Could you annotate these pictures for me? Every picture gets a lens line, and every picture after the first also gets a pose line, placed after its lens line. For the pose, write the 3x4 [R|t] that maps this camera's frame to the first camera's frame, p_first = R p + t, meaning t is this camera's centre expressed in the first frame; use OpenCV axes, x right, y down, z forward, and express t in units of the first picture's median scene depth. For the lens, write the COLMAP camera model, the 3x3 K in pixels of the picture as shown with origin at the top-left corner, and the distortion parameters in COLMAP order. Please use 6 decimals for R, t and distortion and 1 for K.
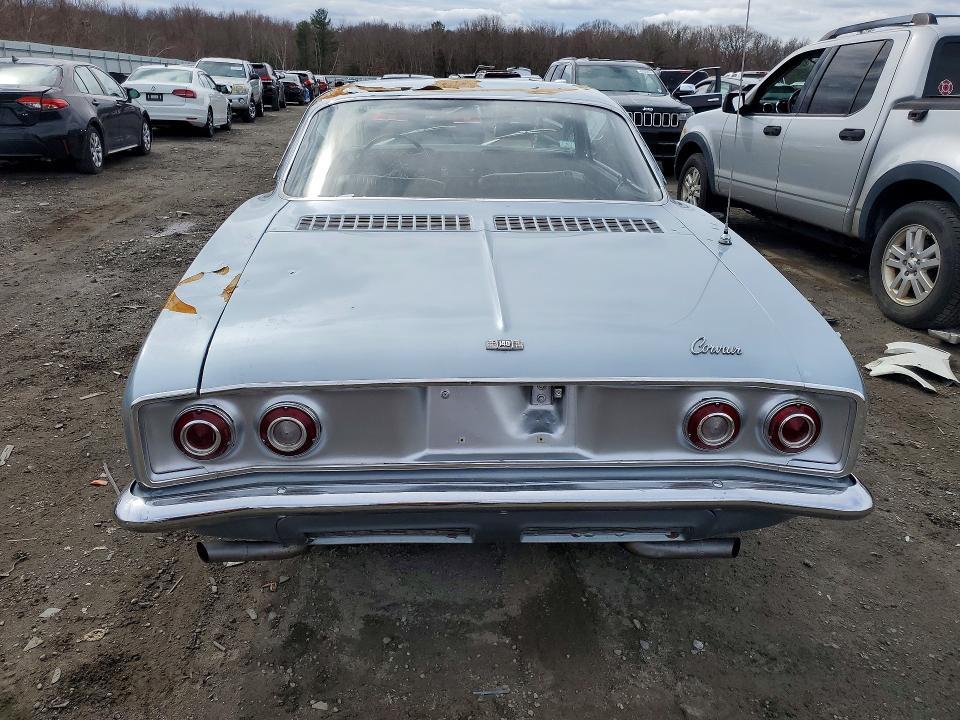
lens RADIAL K [[805.2, 0, 480.0], [0, 805.2, 360.0], [0, 0, 1]] dist [0.022083, -0.005183]
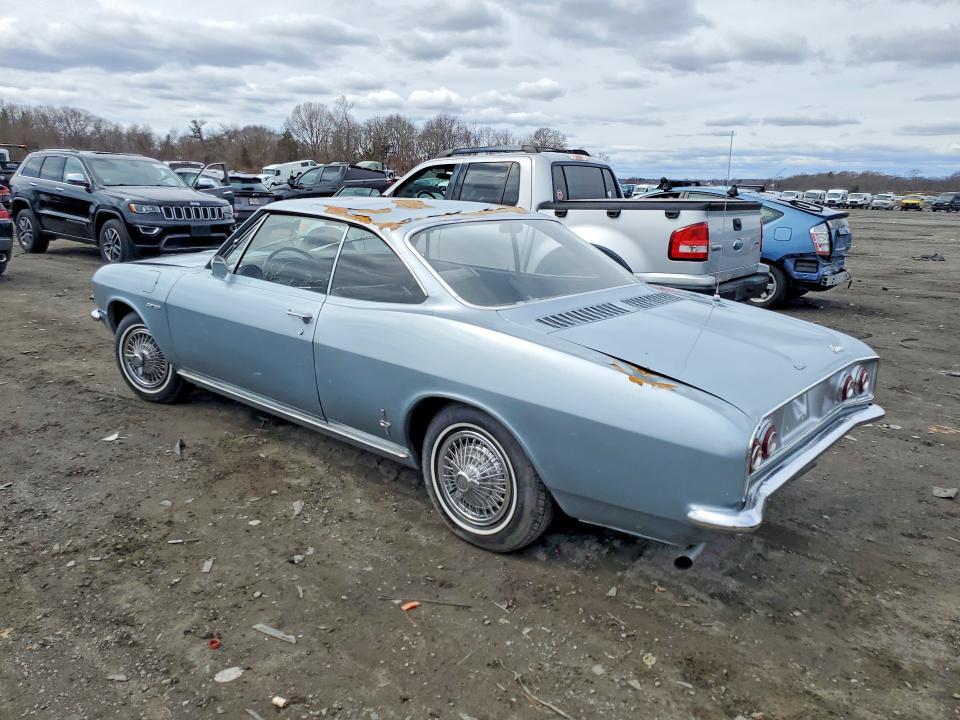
lens RADIAL K [[828.6, 0, 480.0], [0, 828.6, 360.0], [0, 0, 1]] dist [-0.006017, 0.011650]
pose [[0.644861, -0.159636, 0.747442, -0.736118], [0.226844, 0.973854, 0.012281, -0.088700], [-0.729860, 0.161633, 0.664213, 0.132274]]
